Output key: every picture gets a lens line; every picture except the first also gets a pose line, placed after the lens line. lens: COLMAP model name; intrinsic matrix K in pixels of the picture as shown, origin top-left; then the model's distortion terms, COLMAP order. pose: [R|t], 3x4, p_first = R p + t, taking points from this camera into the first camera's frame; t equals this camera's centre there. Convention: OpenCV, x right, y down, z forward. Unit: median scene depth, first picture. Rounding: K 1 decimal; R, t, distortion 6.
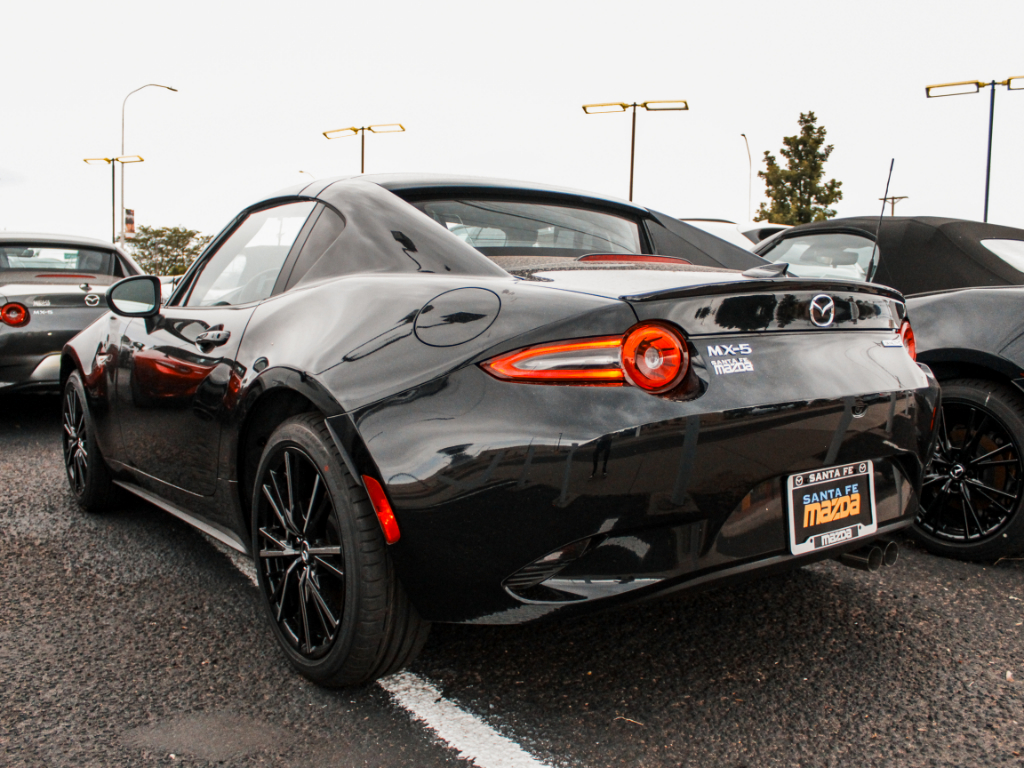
lens RADIAL K [[926.3, 0, 512.0], [0, 926.3, 384.0], [0, 0, 1]] dist [-0.177005, 0.133107]
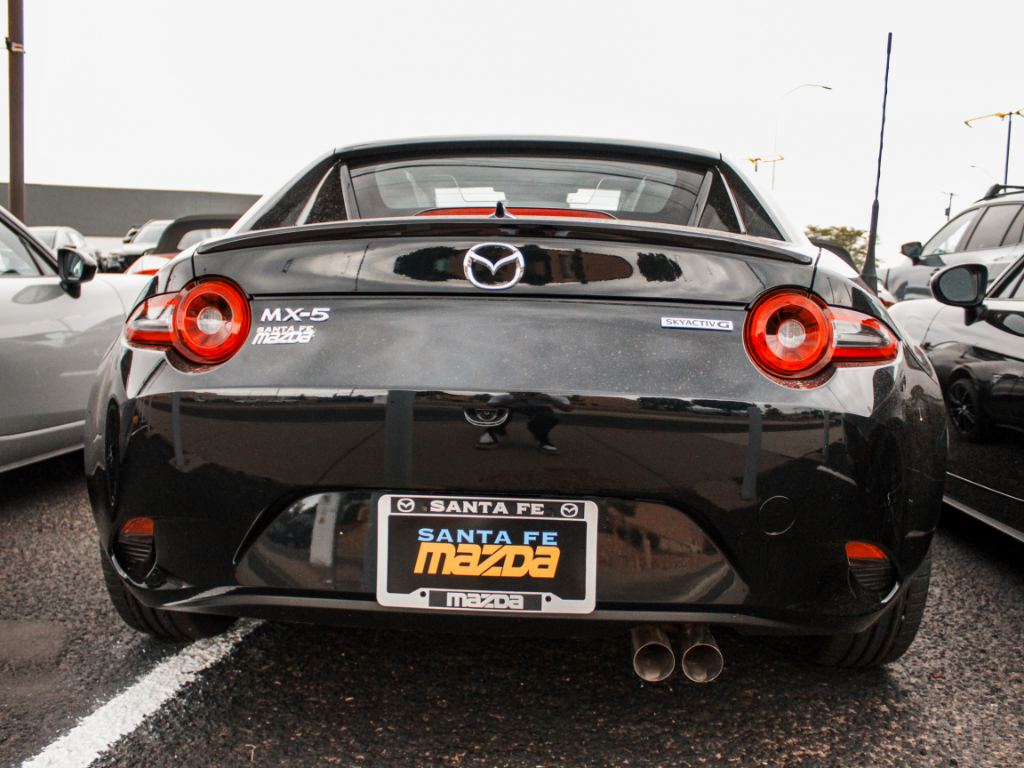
lens RADIAL K [[926.3, 0, 512.0], [0, 926.3, 384.0], [0, 0, 1]] dist [-0.177005, 0.133107]
pose [[0.777523, 0.076674, -0.624163, 0.797387], [-0.074626, 0.996776, 0.029485, -0.014395], [0.624411, 0.023654, 0.780738, 0.476753]]
